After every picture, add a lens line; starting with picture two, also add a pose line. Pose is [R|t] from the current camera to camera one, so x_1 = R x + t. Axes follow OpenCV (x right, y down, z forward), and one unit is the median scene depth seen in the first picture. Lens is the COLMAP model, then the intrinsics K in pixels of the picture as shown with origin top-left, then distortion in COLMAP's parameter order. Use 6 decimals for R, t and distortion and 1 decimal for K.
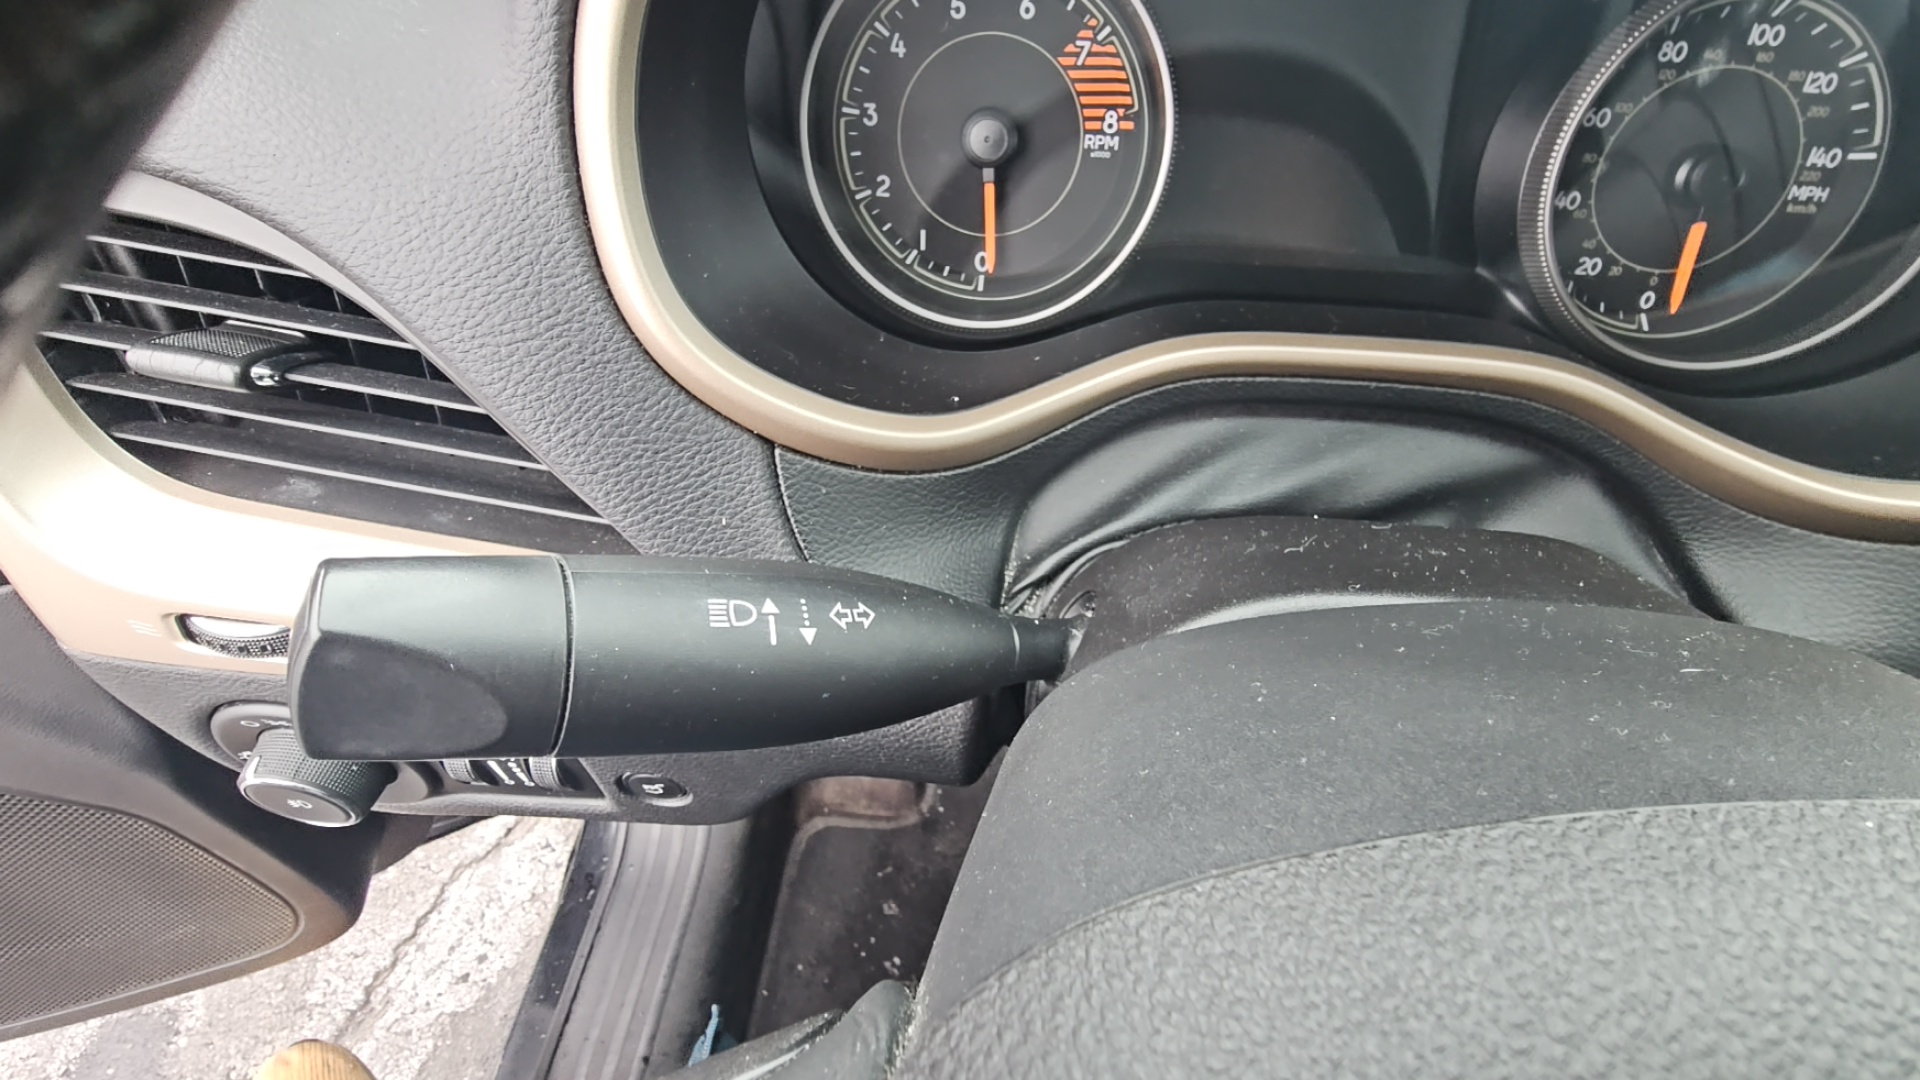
lens RADIAL K [[856.6, 0, 979.6], [0, 856.6, 543.1], [0, 0, 1]] dist [0.013280, -0.009292]
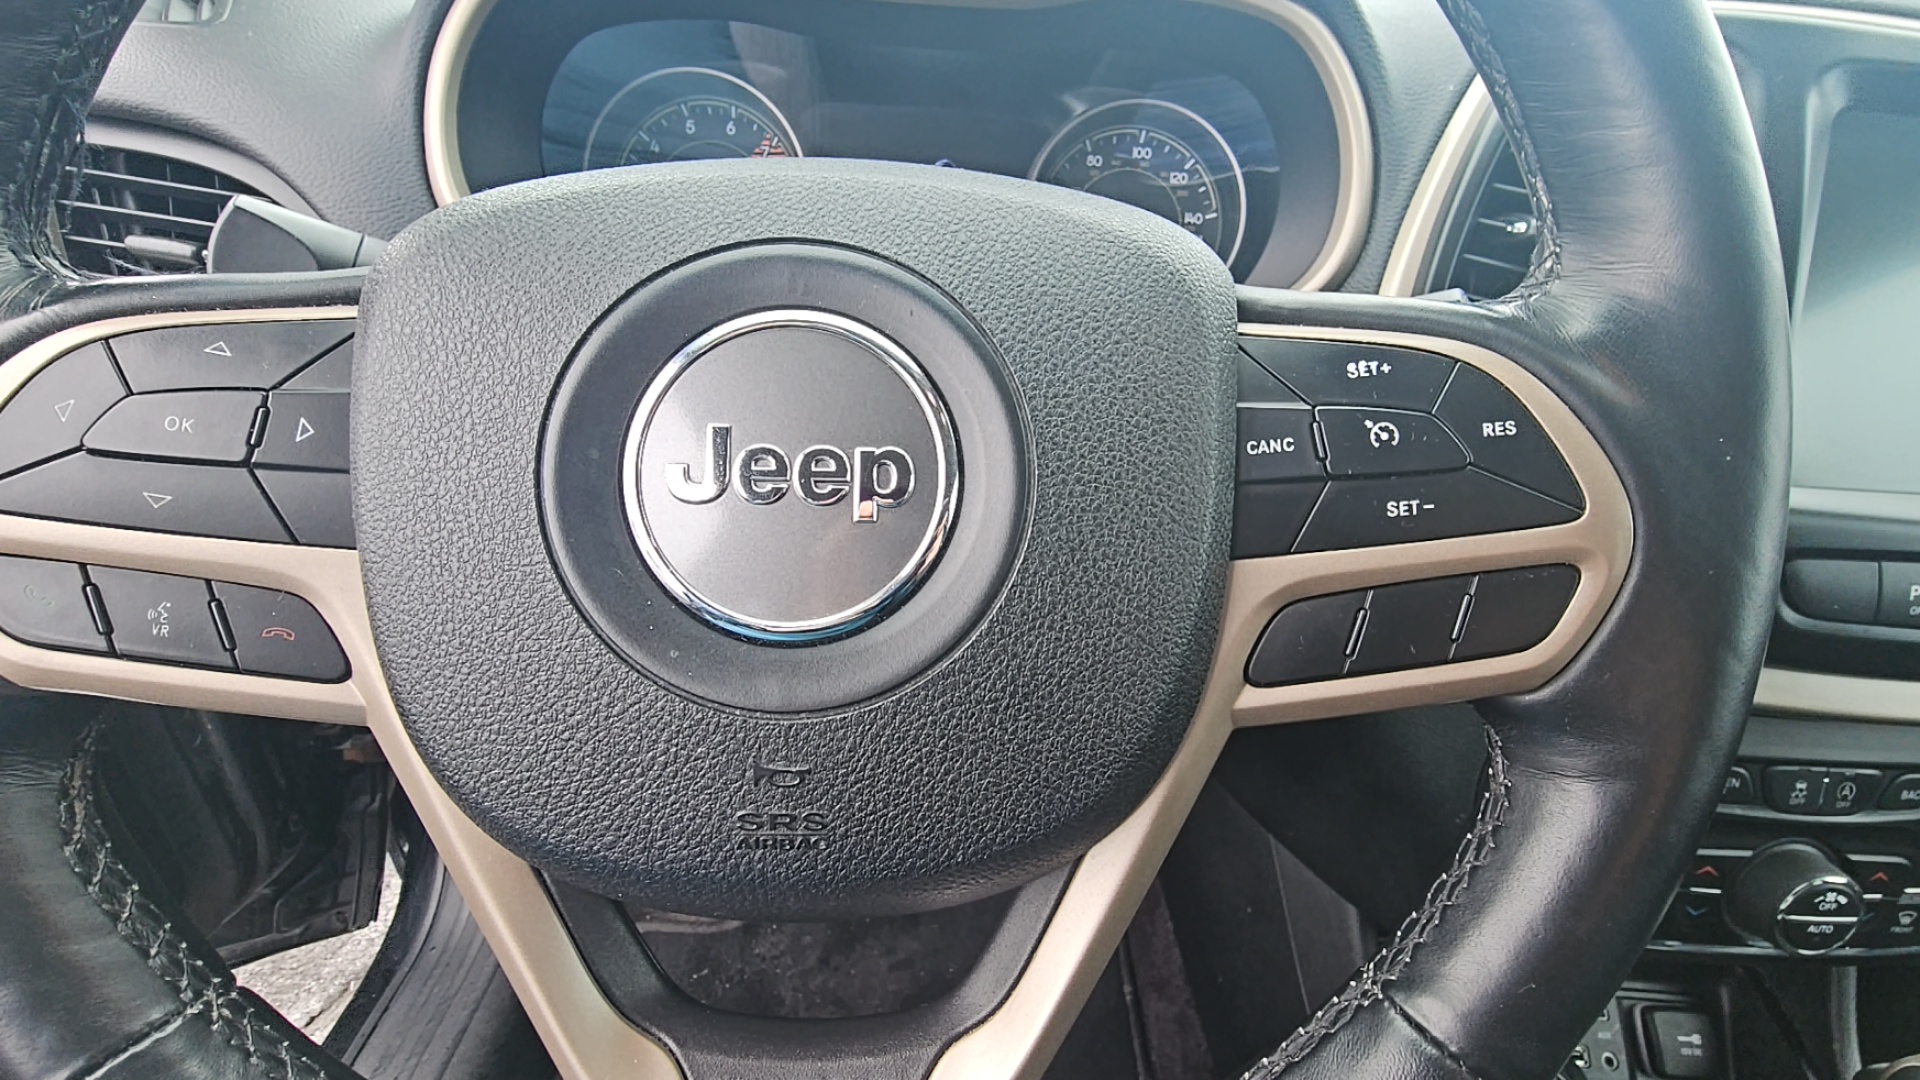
lens RADIAL K [[858.2, 0, 978.6], [0, 858.2, 544.4], [0, 0, 1]] dist [0.012884, -0.008844]
pose [[0.996618, 0.002336, 0.082146, 0.414069], [0.023378, 0.950238, -0.310646, 0.726372], [-0.078784, 0.311516, 0.946969, -0.420853]]
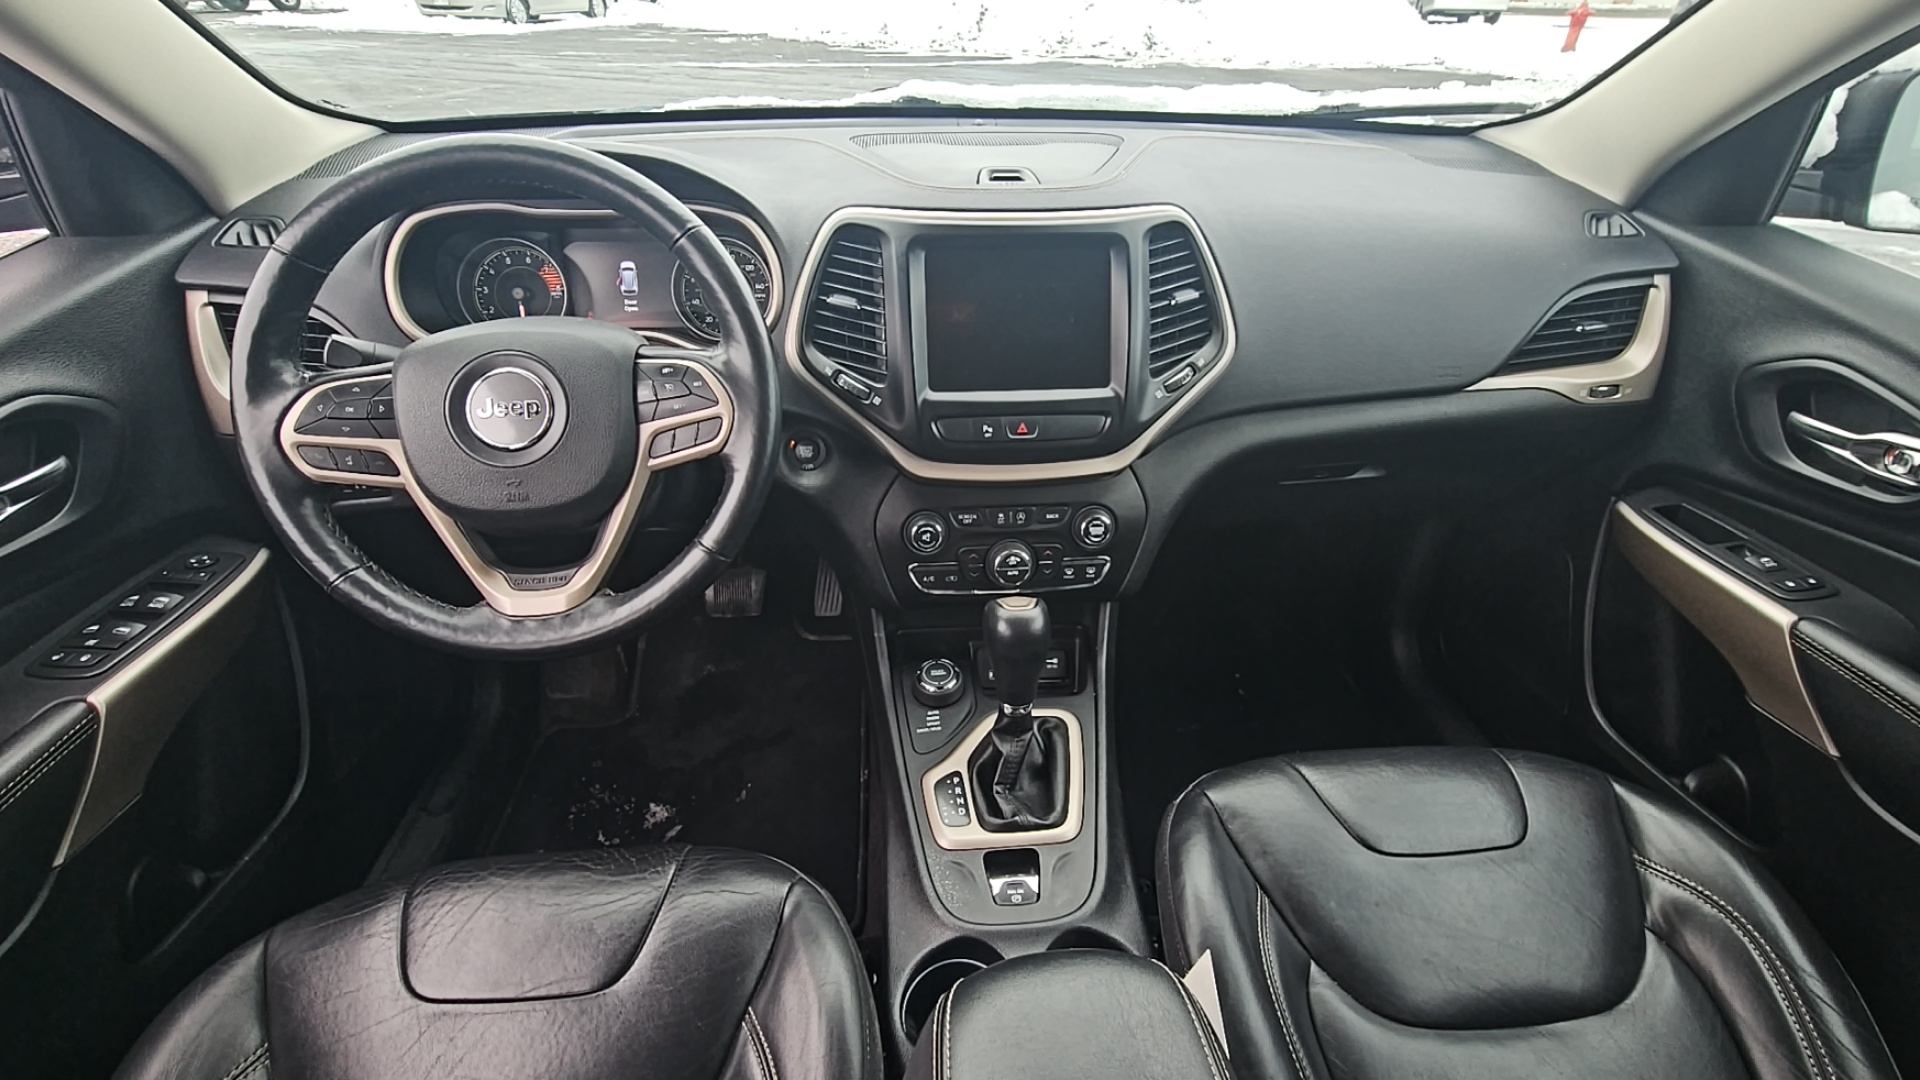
lens RADIAL K [[858.2, 0, 978.6], [0, 858.2, 544.4], [0, 0, 1]] dist [0.012884, -0.008844]
pose [[0.986683, -0.089878, 0.135566, 1.331443], [0.123917, 0.955252, -0.268585, 1.734344], [-0.105360, 0.281808, 0.953669, -2.325446]]
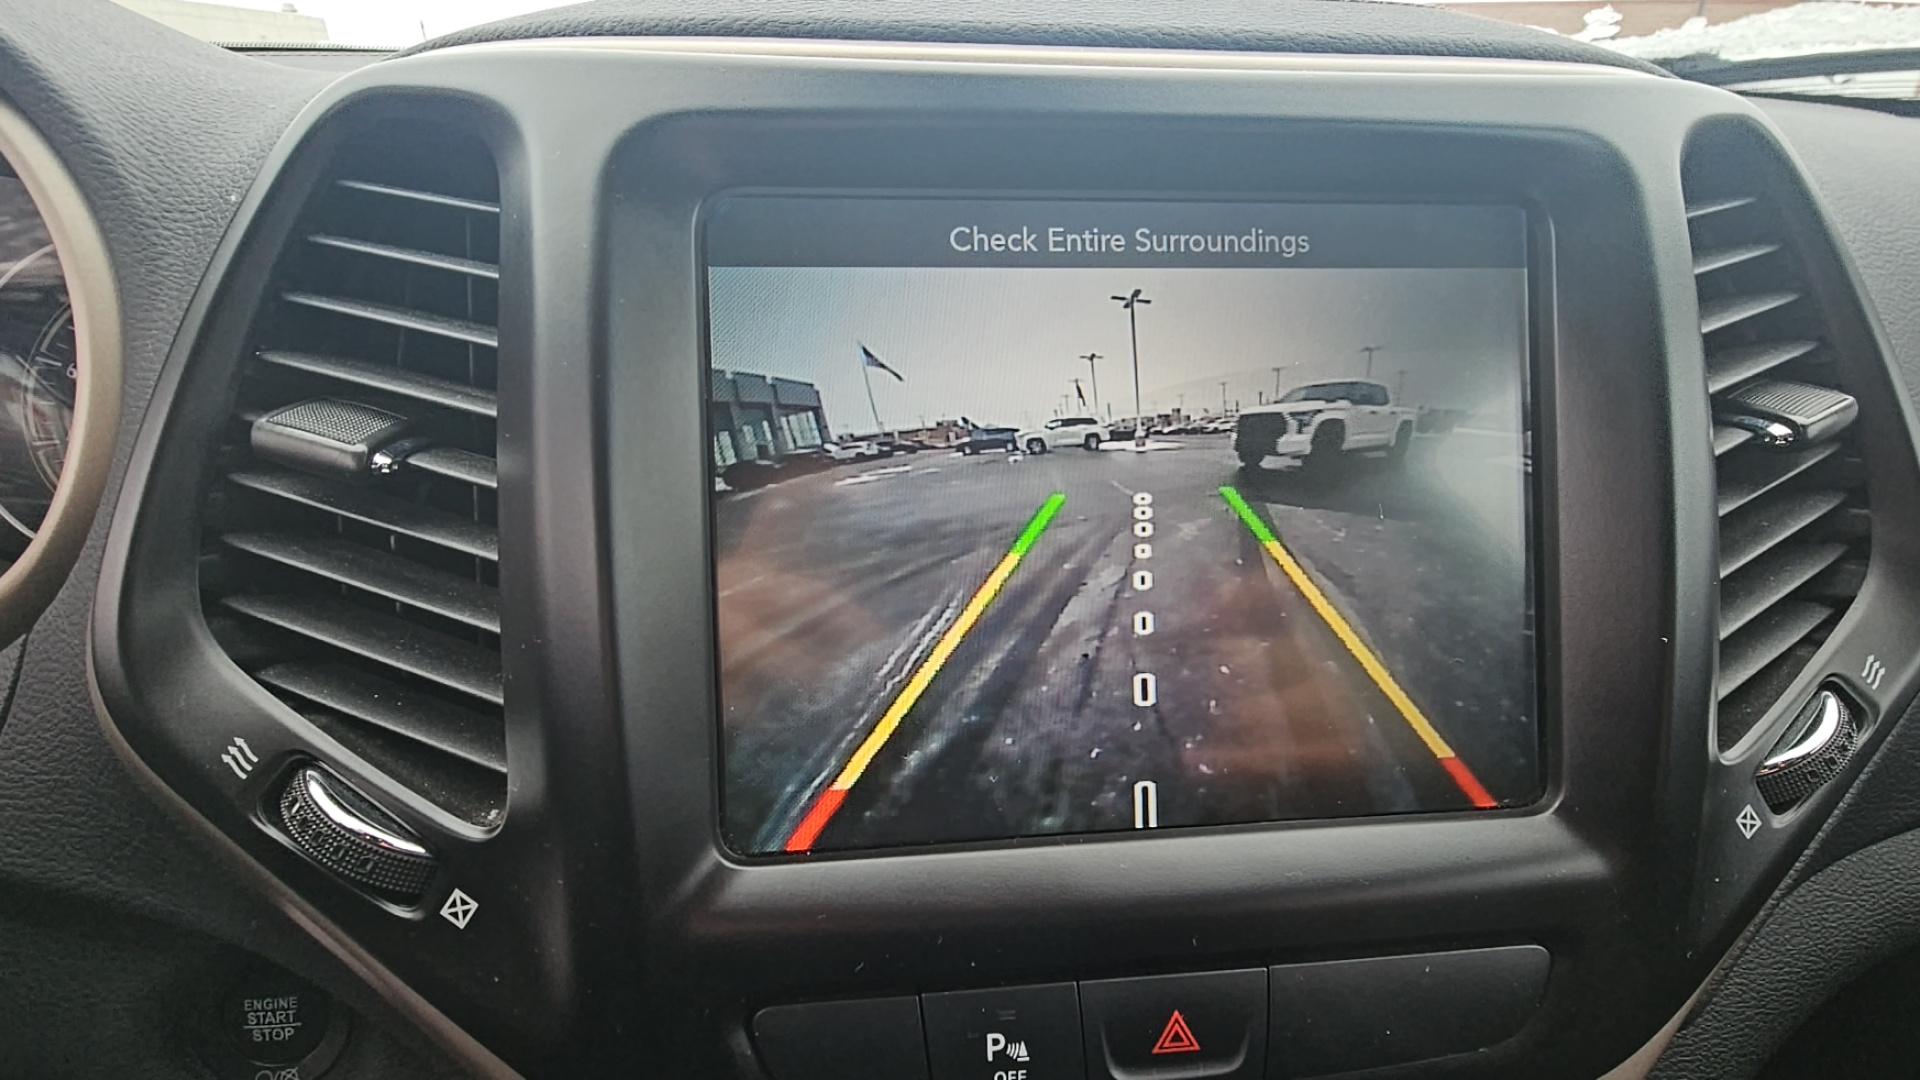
lens RADIAL K [[875.8, 0, 990.1], [0, 875.8, 547.4], [0, 0, 1]] dist [0.024757, -0.017183]
pose [[0.983562, -0.073662, 0.164863, 1.751069], [0.136784, 0.899974, -0.413929, 0.380976], [-0.117881, 0.429675, 0.895256, -0.110557]]
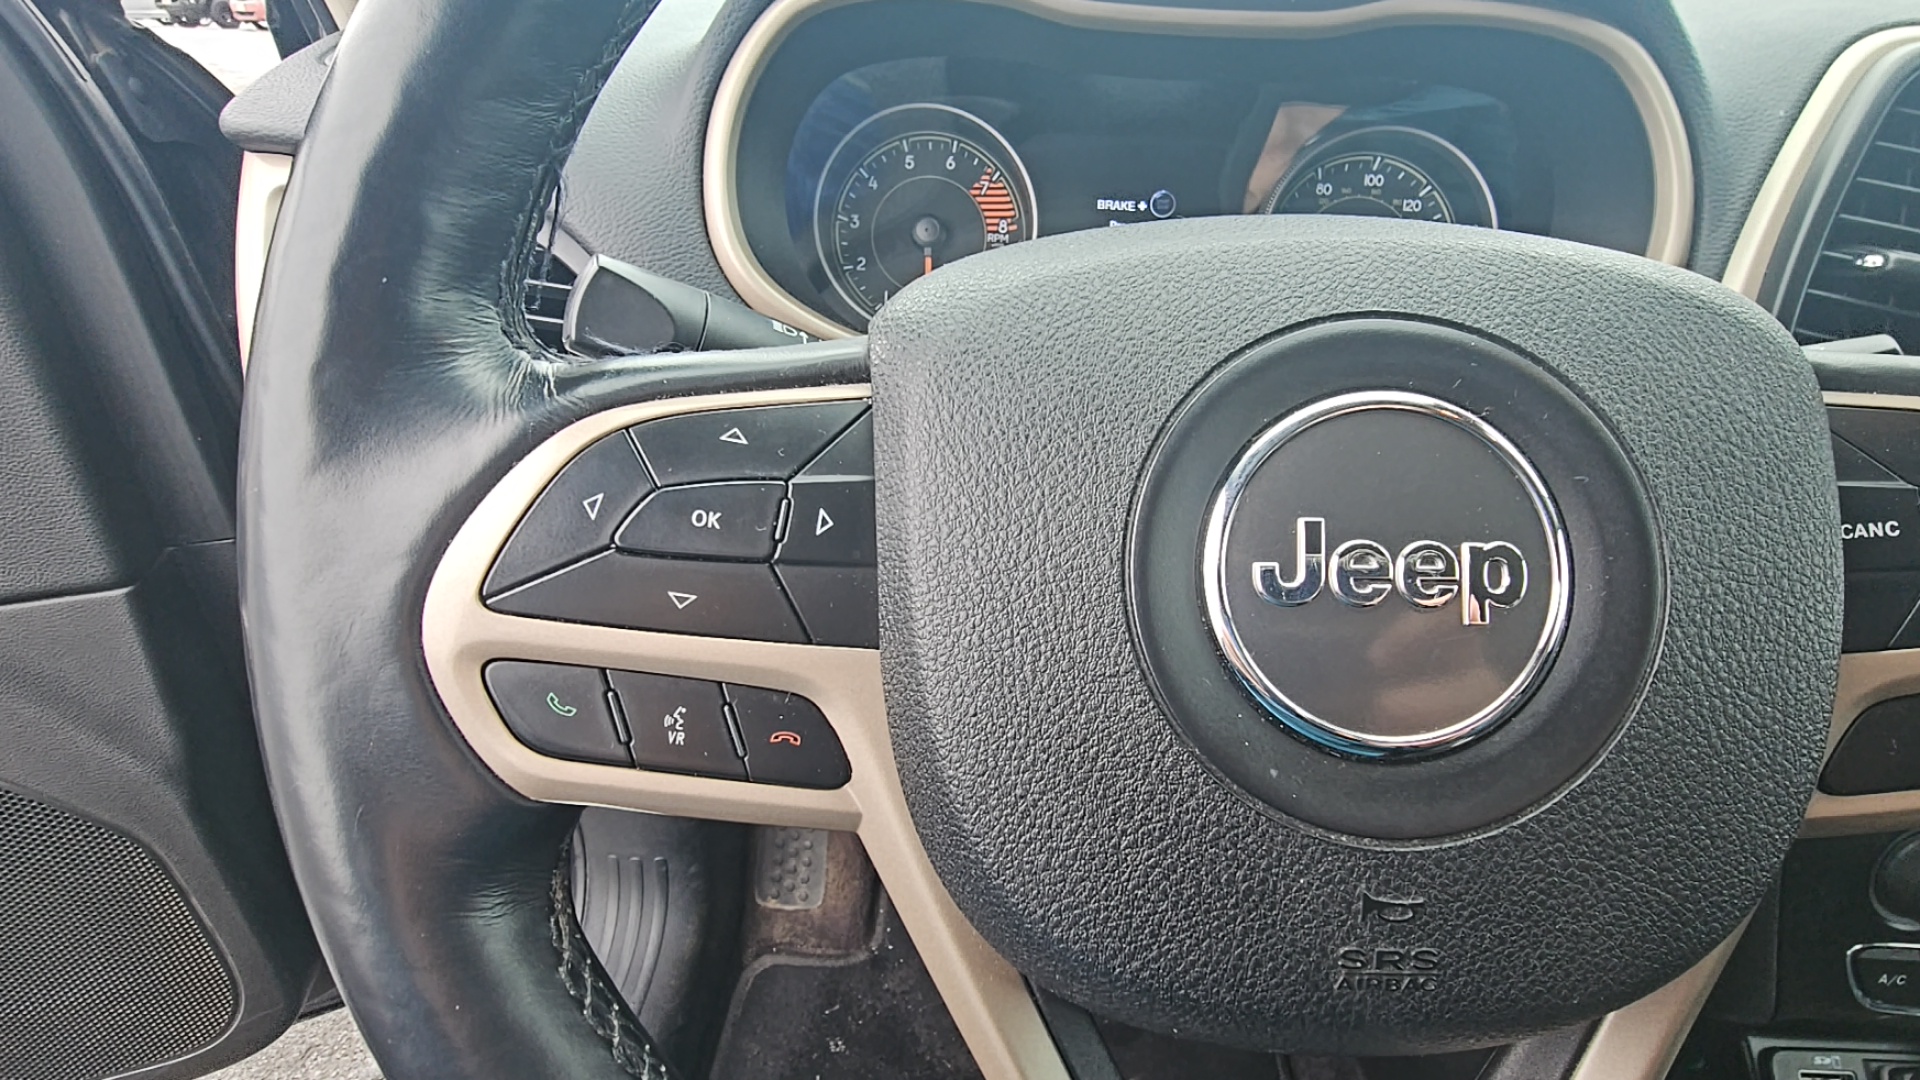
lens RADIAL K [[856.6, 0, 979.6], [0, 856.6, 543.1], [0, 0, 1]] dist [0.013280, -0.009292]
pose [[0.998581, -0.001348, 0.053236, 0.021589], [0.018543, 0.945915, -0.323884, 0.638820], [-0.049920, 0.324412, 0.944598, -0.361046]]
